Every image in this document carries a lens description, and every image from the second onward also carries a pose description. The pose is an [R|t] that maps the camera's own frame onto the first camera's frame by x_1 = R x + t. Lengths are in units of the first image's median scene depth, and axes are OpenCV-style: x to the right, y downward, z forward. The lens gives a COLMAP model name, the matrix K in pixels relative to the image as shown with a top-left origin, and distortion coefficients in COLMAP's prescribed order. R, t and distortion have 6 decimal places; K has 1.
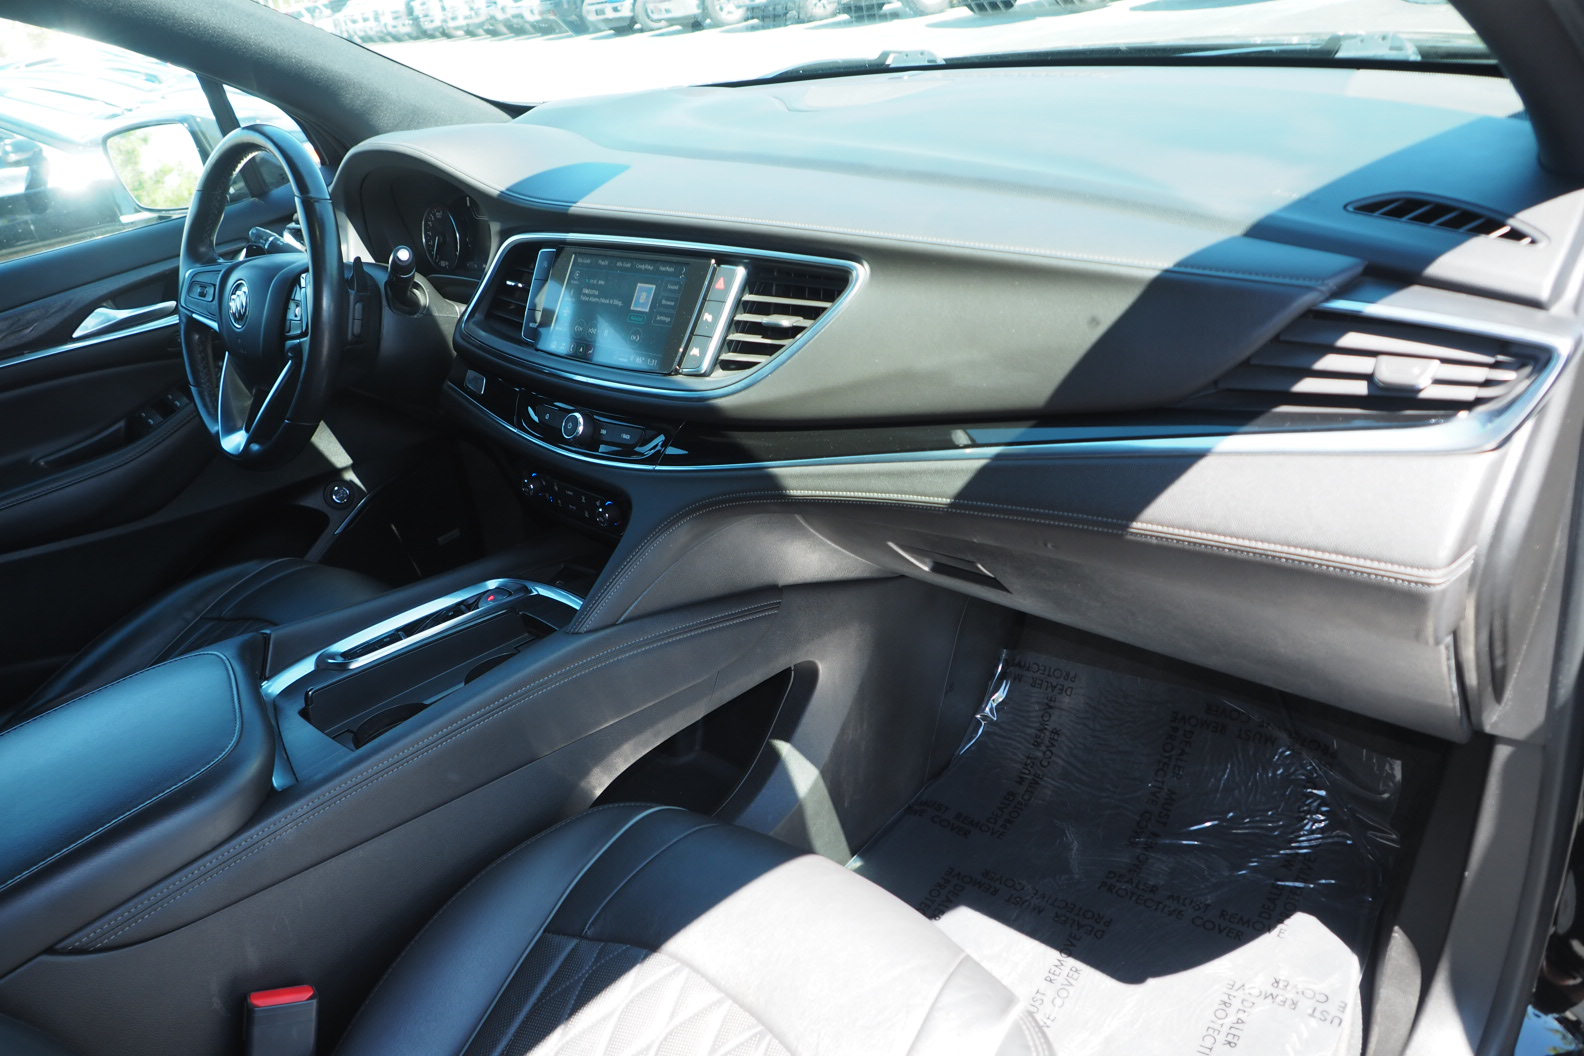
lens RADIAL K [[1116.7, 0, 792.0], [0, 1116.7, 528.0], [0, 0, 1]] dist [-0.029132, 0.000992]
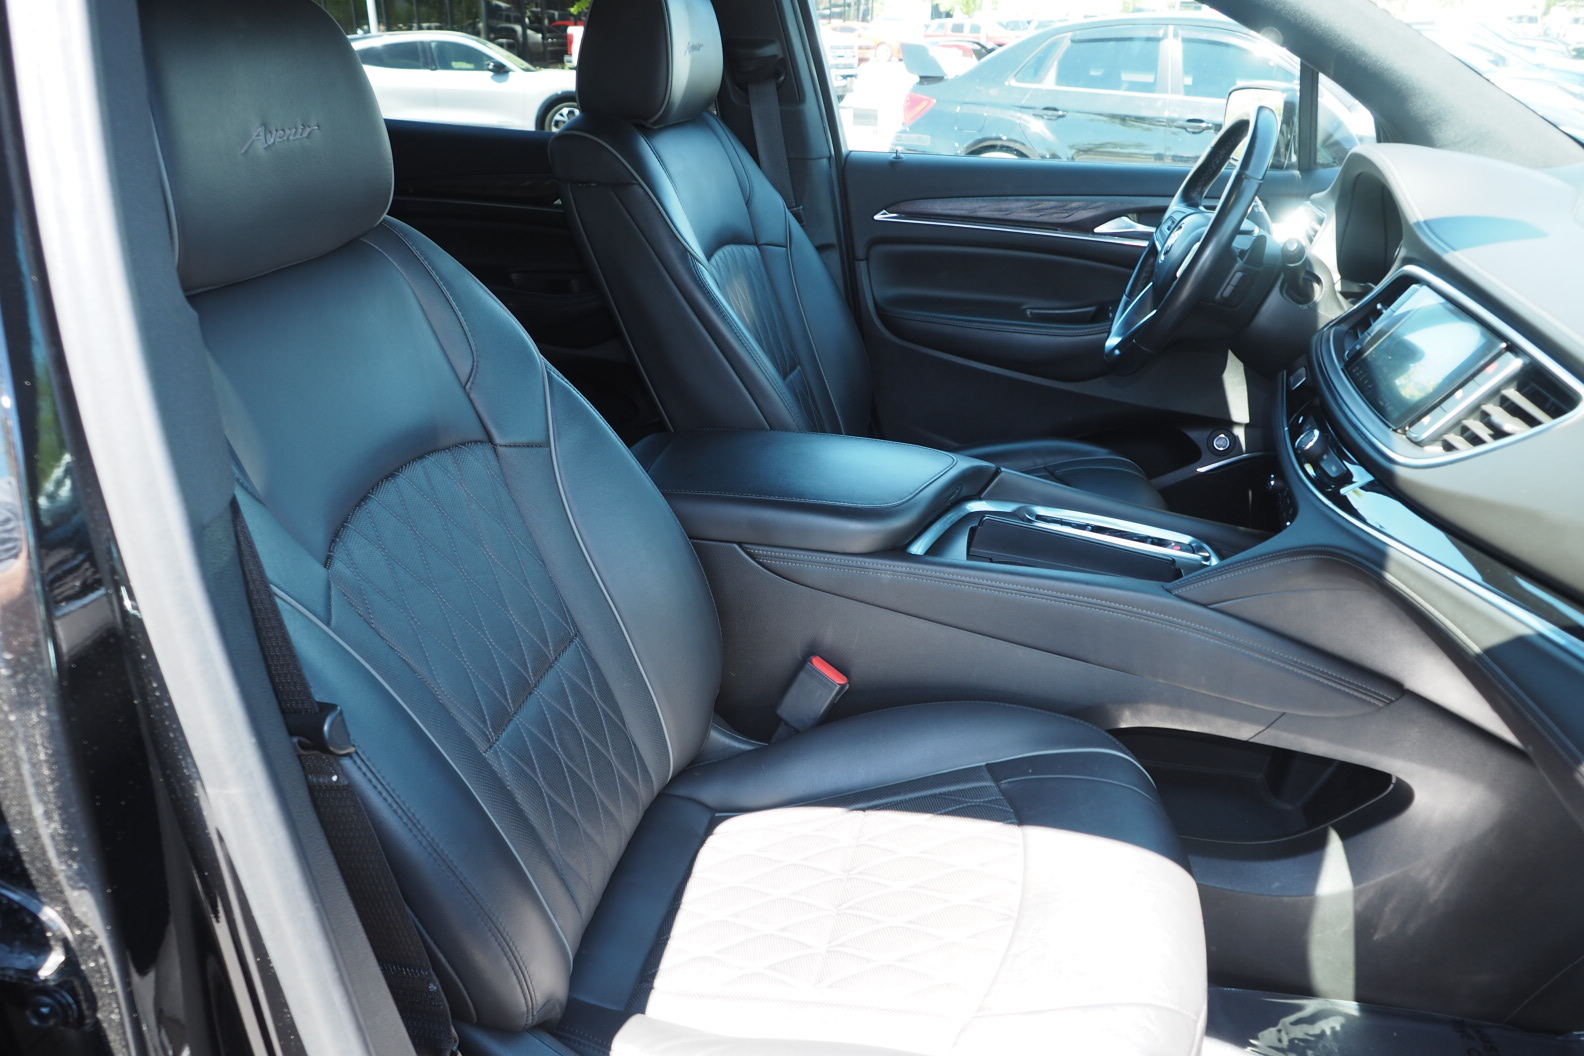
lens RADIAL K [[1116.7, 0, 792.0], [0, 1116.7, 528.0], [0, 0, 1]] dist [-0.029132, 0.000992]
pose [[0.493862, 0.485532, -0.721359, 0.370570], [-0.468114, 0.847568, 0.249996, -0.057783], [0.732782, 0.214215, 0.645866, -0.010065]]
